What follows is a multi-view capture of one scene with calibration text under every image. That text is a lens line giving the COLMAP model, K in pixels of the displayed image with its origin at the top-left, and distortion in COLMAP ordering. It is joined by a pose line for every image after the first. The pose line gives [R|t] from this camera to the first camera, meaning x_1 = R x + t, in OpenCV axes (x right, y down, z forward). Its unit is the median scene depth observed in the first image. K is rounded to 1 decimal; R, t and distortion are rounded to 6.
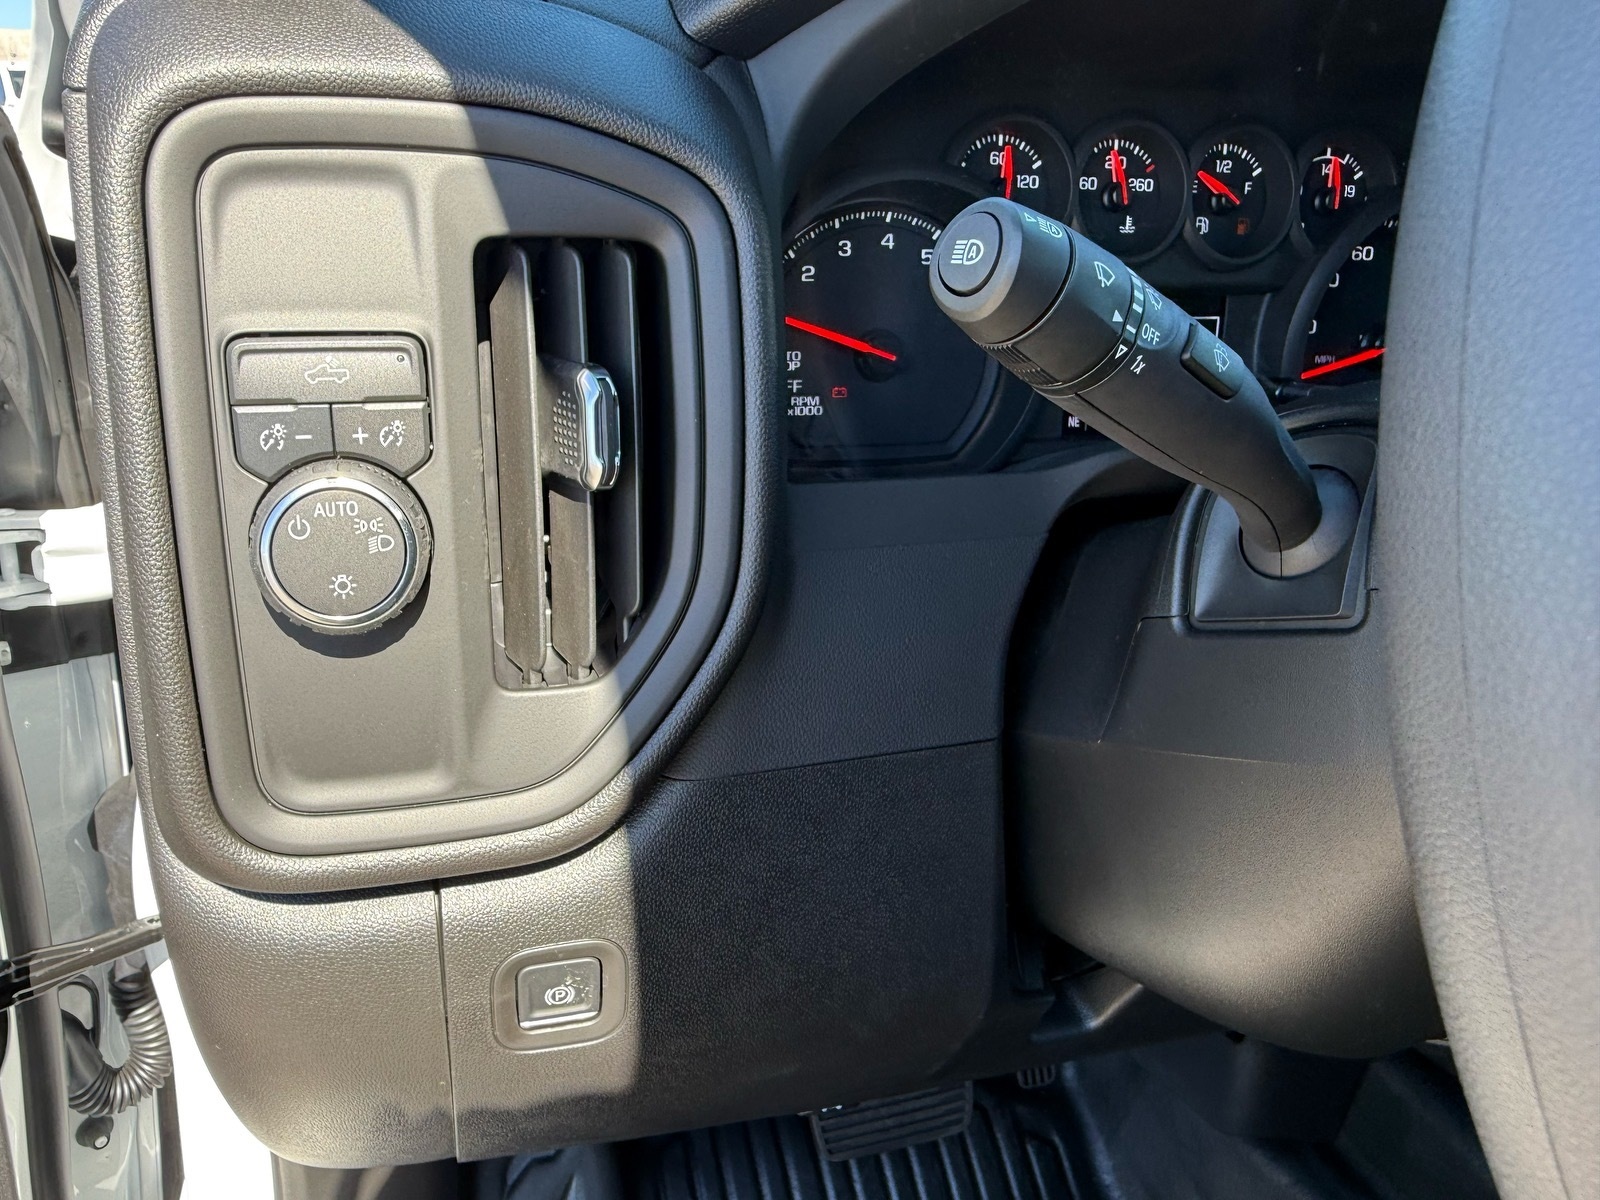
lens RADIAL K [[1067.9, 0, 682.6], [0, 1067.9, 604.7], [0, 0, 1]] dist [-0.002154, -0.002774]
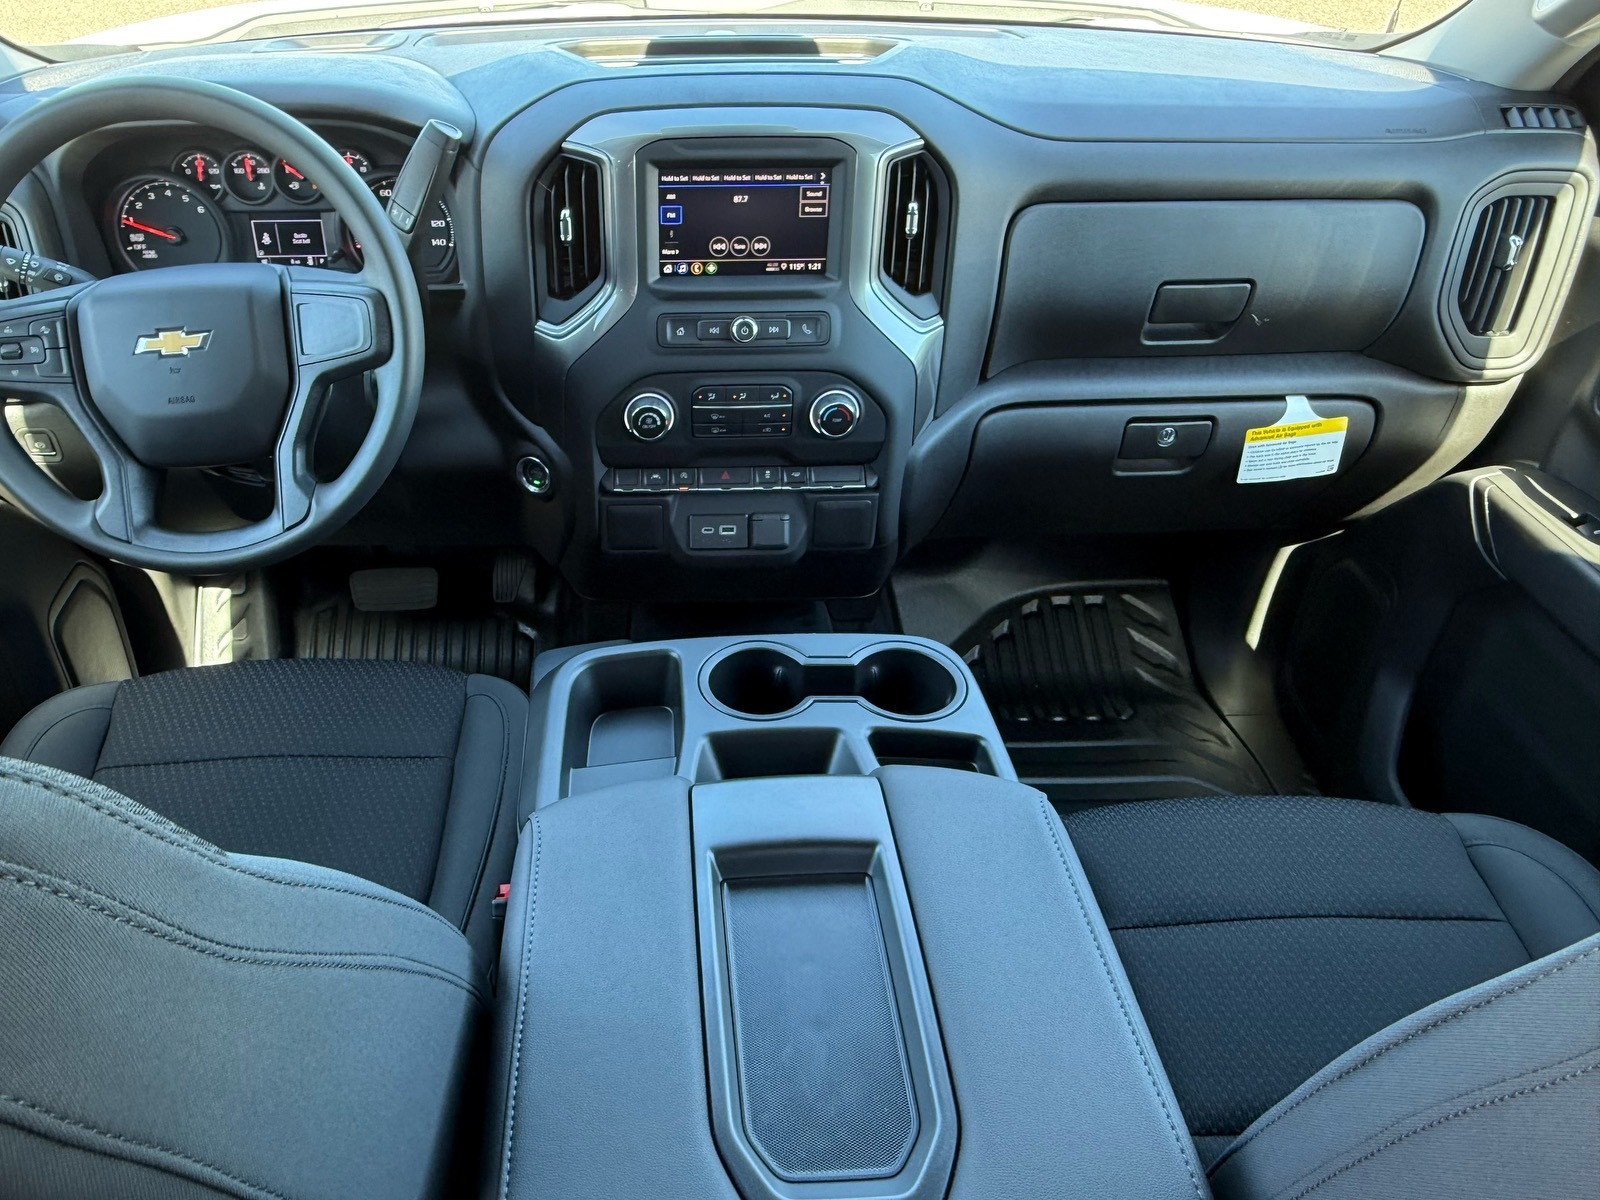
lens RADIAL K [[1118.0, 0, 688.4], [0, 1118.0, 599.8], [0, 0, 1]] dist [-0.005376, 0.002788]
pose [[0.976576, 0.106821, -0.186785, 2.368040], [-0.057689, 0.966270, 0.250986, -0.145787], [0.207296, -0.234331, 0.949799, -1.850516]]
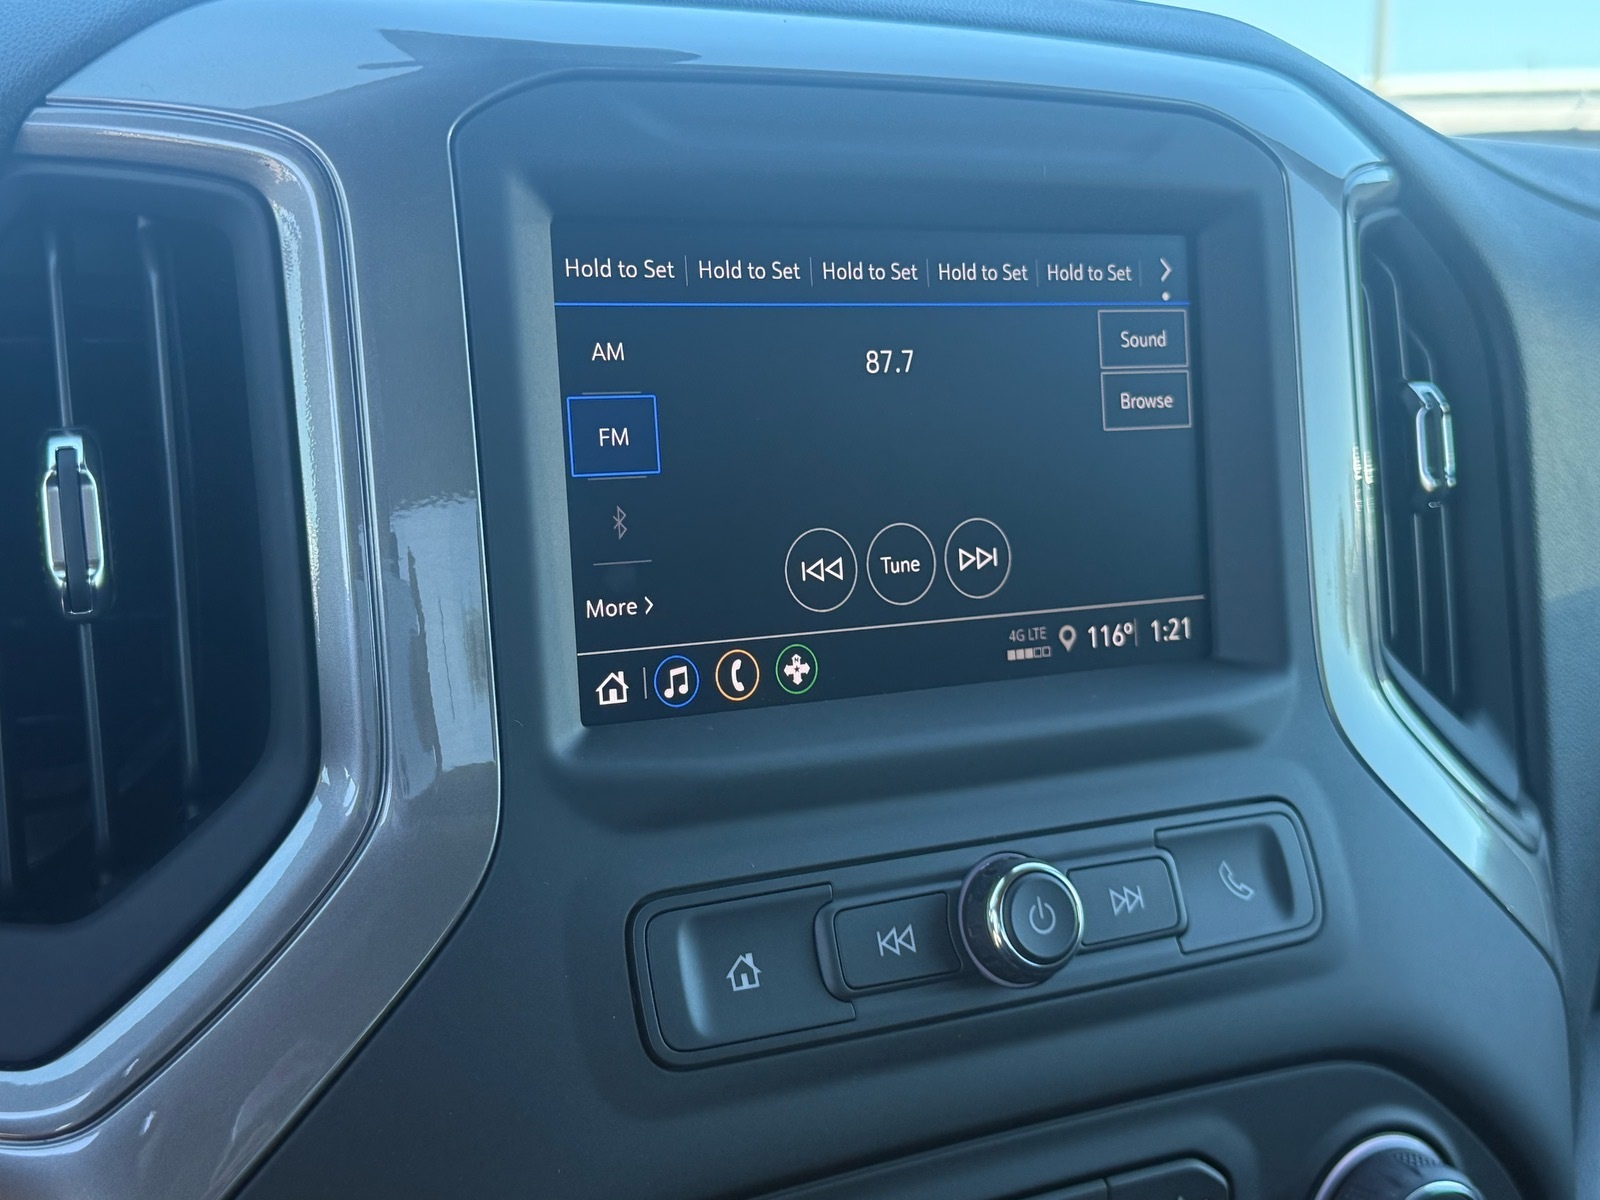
lens RADIAL K [[2030.5, 0, 800.0], [0, 2030.5, 600.0], [0, 0, 1]] dist [0.097791, -0.038960]
pose [[0.963627, -0.058143, 0.260848, 1.495712], [0.112891, 0.973249, -0.200106, -0.063029], [-0.242235, 0.222275, 0.944413, 0.050143]]
